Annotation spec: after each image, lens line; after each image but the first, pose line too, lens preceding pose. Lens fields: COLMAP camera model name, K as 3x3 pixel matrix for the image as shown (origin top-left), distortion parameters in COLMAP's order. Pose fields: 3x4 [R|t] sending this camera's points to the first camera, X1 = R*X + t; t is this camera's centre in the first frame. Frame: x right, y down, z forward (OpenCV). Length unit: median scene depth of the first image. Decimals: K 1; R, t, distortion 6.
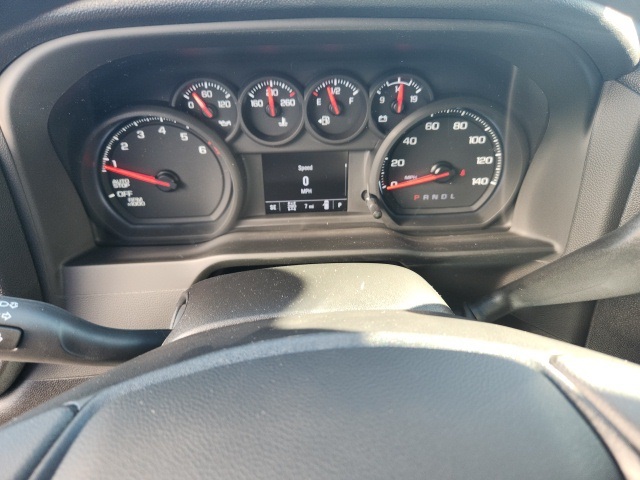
lens RADIAL K [[430.8, 0, 318.1], [0, 430.8, 231.6], [0, 0, 1]] dist [0.051213, -0.058128]
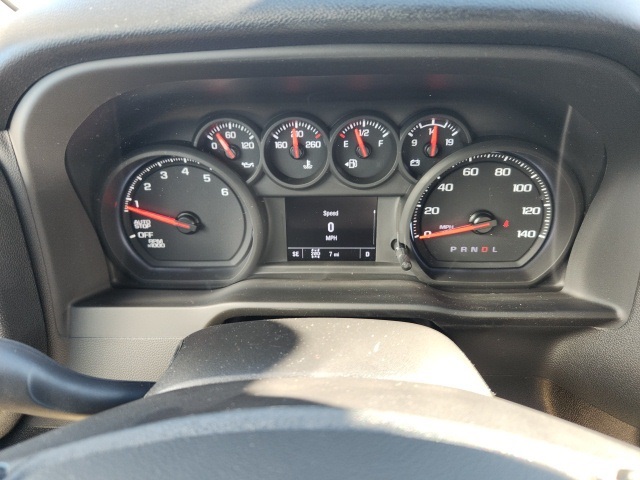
lens RADIAL K [[428.8, 0, 320.0], [0, 428.8, 240.0], [0, 0, 1]] dist [0.055729, -0.052595]
pose [[0.994090, 0.033283, -0.103328, 0.047167], [-0.043526, 0.994183, -0.098512, 0.003249], [0.099448, 0.102428, 0.989757, 0.082293]]
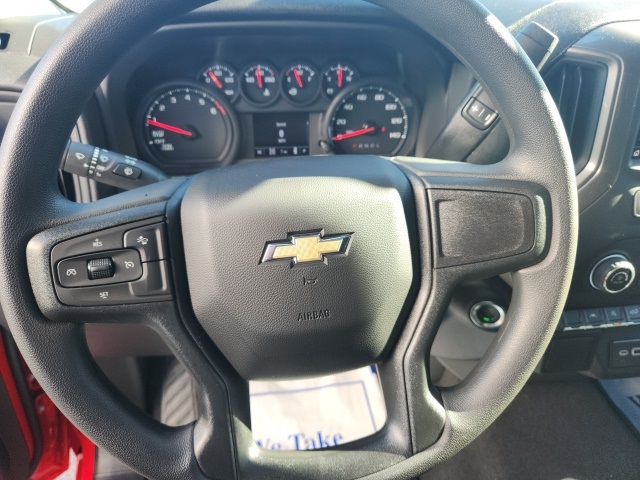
lens RADIAL K [[430.8, 0, 318.1], [0, 430.8, 231.6], [0, 0, 1]] dist [0.051213, -0.058128]
pose [[0.997207, -0.016858, 0.072763, -0.017068], [0.021691, 0.997574, -0.066156, 0.347024], [-0.071471, 0.067549, 0.995153, -0.525059]]
